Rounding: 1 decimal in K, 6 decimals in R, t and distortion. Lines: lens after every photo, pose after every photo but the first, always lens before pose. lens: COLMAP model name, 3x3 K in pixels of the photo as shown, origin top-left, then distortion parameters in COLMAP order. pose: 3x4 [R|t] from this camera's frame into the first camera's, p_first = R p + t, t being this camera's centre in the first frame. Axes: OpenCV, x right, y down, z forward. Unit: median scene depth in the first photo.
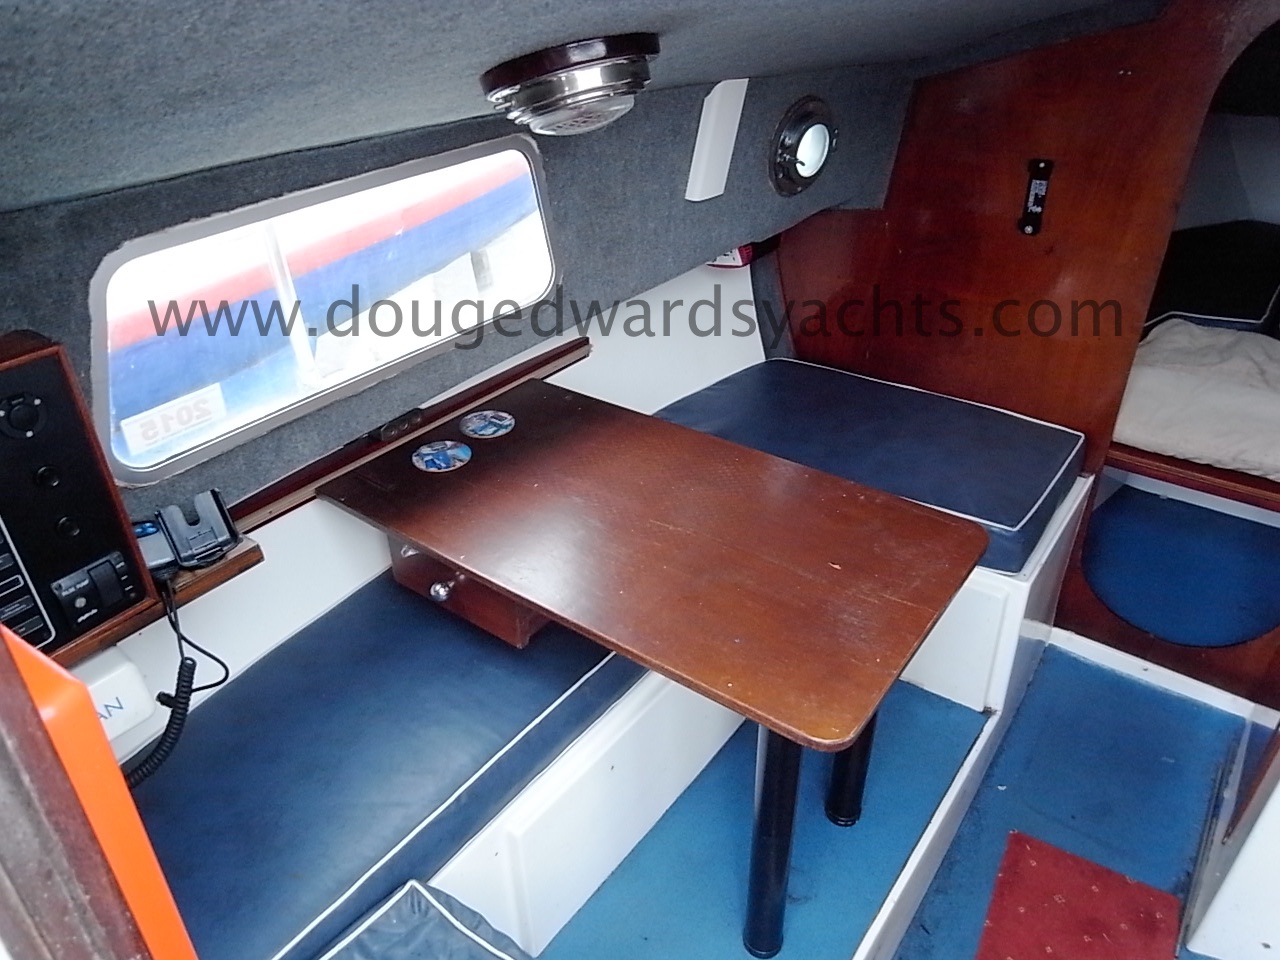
lens RADIAL K [[910.6, 0, 628.3], [0, 910.6, 483.0], [0, 0, 1]] dist [-0.070291, 0.055098]
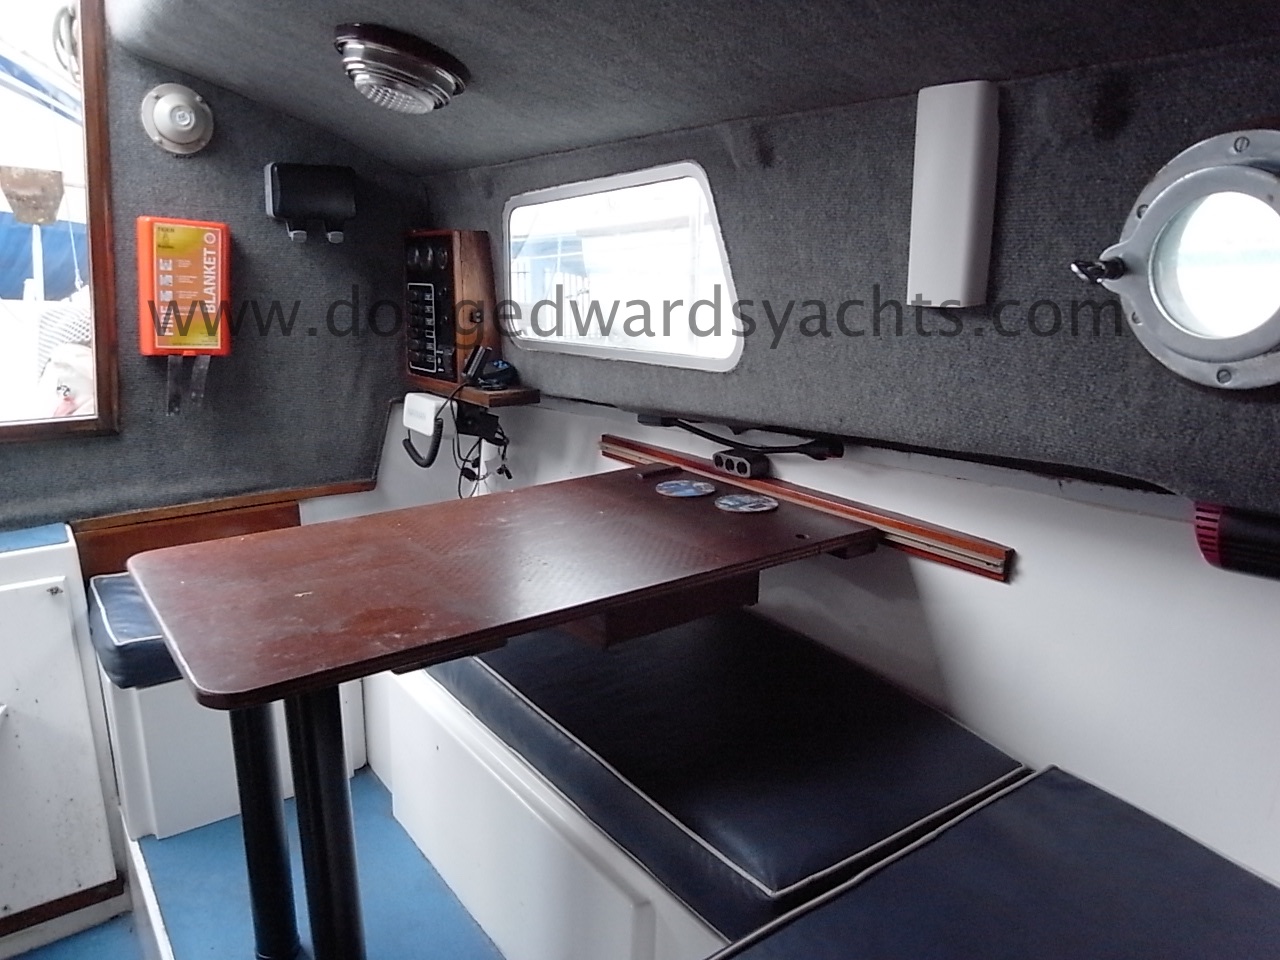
lens RADIAL K [[910.6, 0, 627.4], [0, 910.6, 488.5], [0, 0, 1]] dist [-0.070291, 0.055098]
pose [[-0.291854, 0.250895, -0.922970, 0.767287], [-0.498316, 0.783781, 0.370632, -0.385068], [0.816396, 0.568101, -0.103724, 1.102869]]
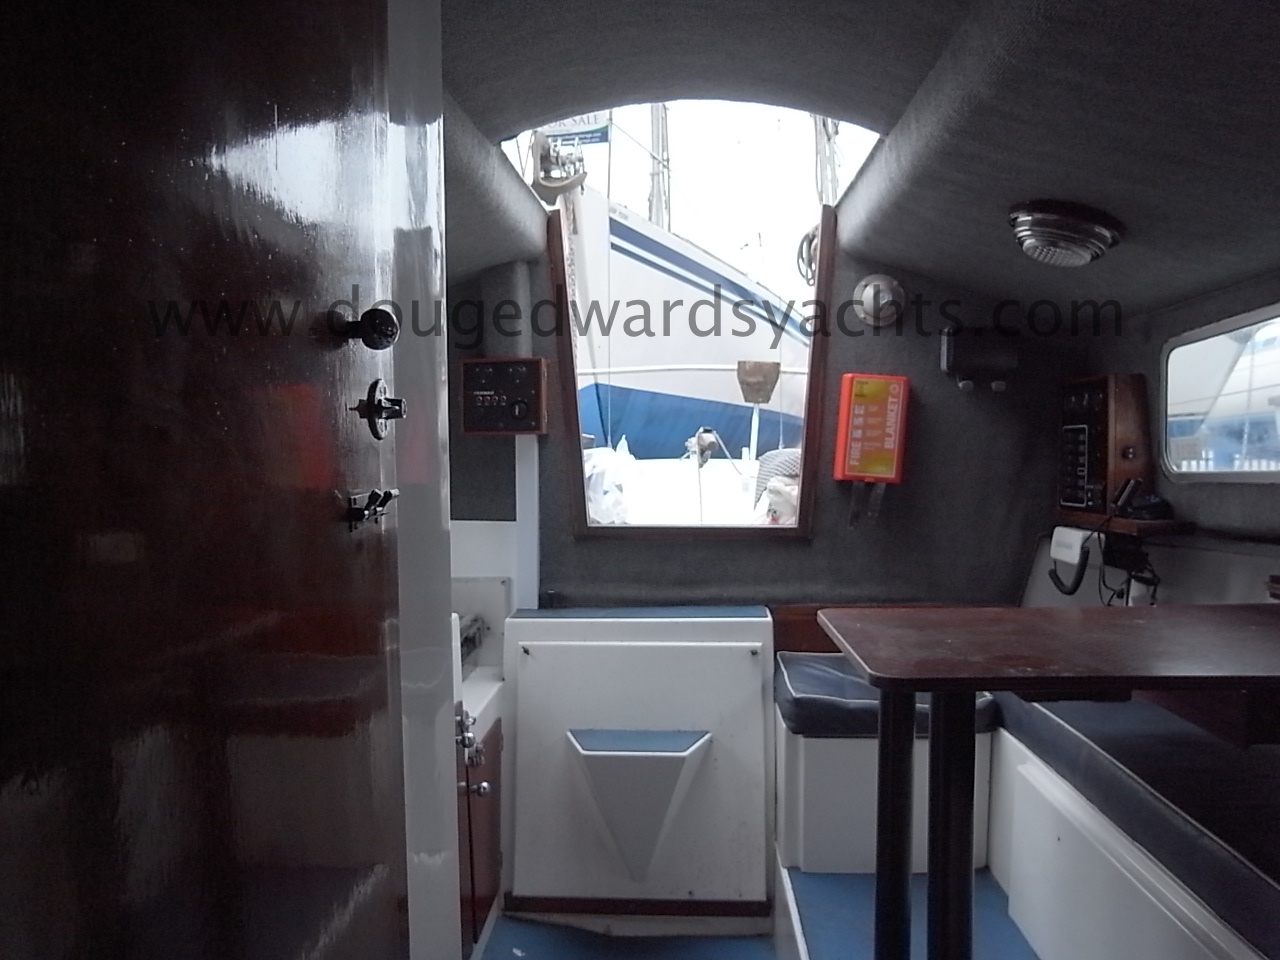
lens RADIAL K [[910.6, 0, 634.4], [0, 910.6, 481.6], [0, 0, 1]] dist [-0.070291, 0.055098]
pose [[-0.828820, 0.041291, -0.557989, 0.941991], [-0.272703, 0.840991, 0.467299, -0.380941], [0.488559, 0.539472, -0.685770, 1.234106]]
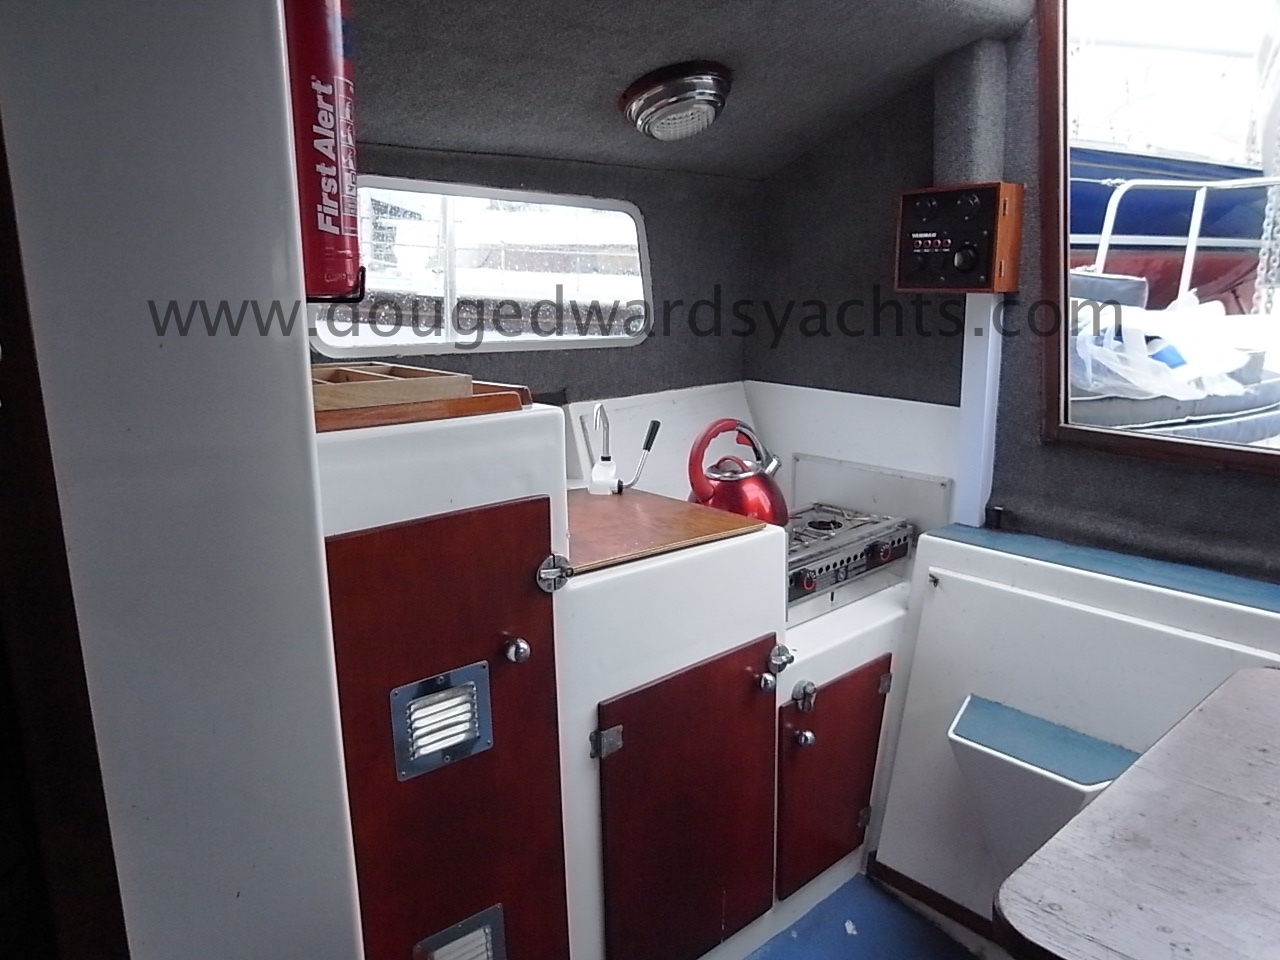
lens RADIAL K [[910.6, 0, 634.5], [0, 910.6, 483.4], [0, 0, 1]] dist [-0.070291, 0.055098]
pose [[-0.979240, -0.020742, 0.201642, 0.441968], [0.125930, 0.717253, 0.685339, -0.327190], [-0.158844, 0.696504, -0.699751, 1.061973]]
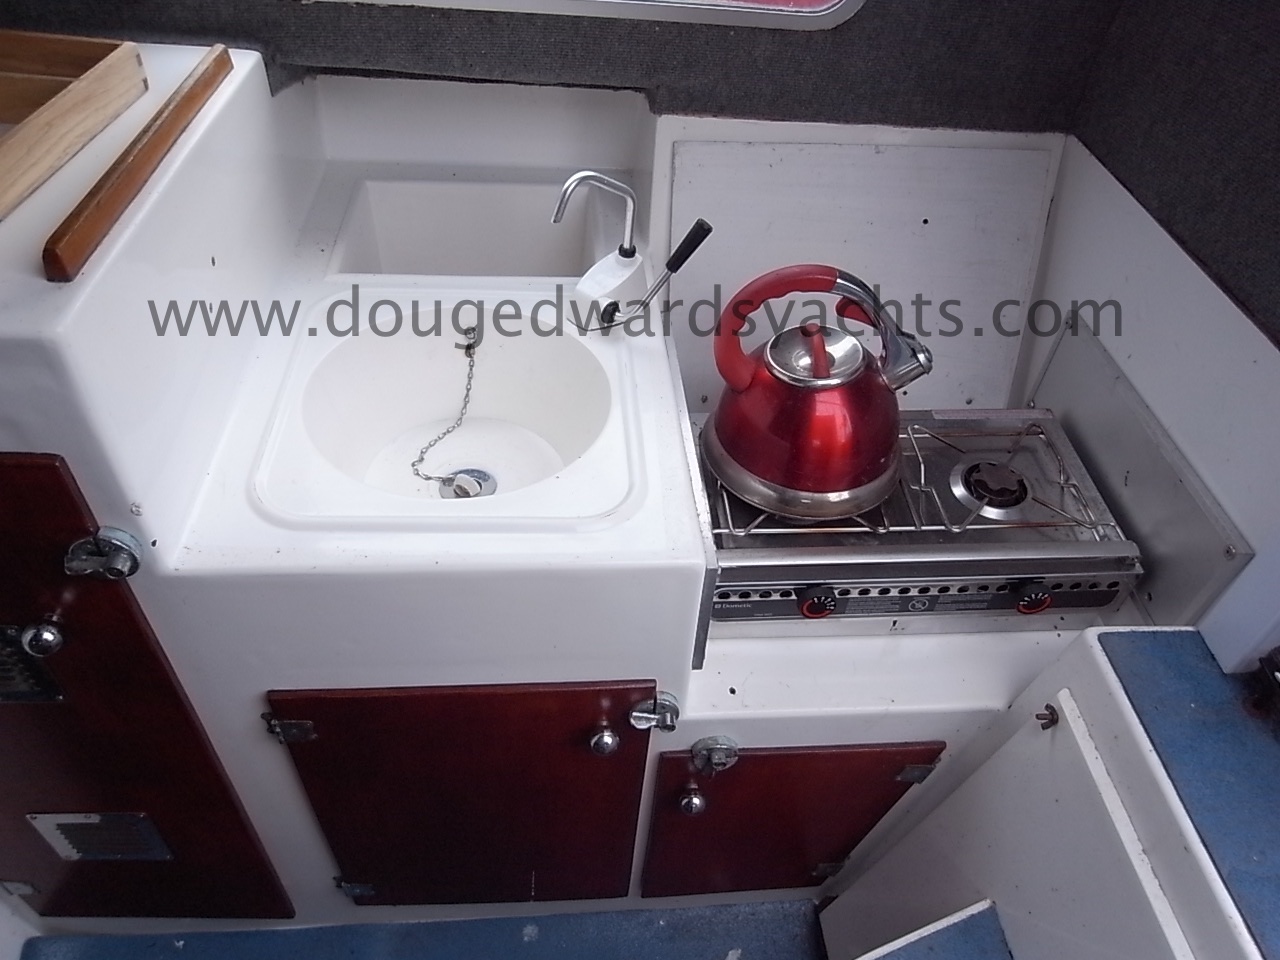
lens RADIAL K [[910.6, 0, 632.4], [0, 910.6, 477.5], [0, 0, 1]] dist [-0.070291, 0.055098]
pose [[-0.658238, -0.547349, 0.516848, 0.270561], [0.342839, 0.393275, 0.853110, -0.081508], [-0.670212, 0.738745, -0.071216, 0.430333]]
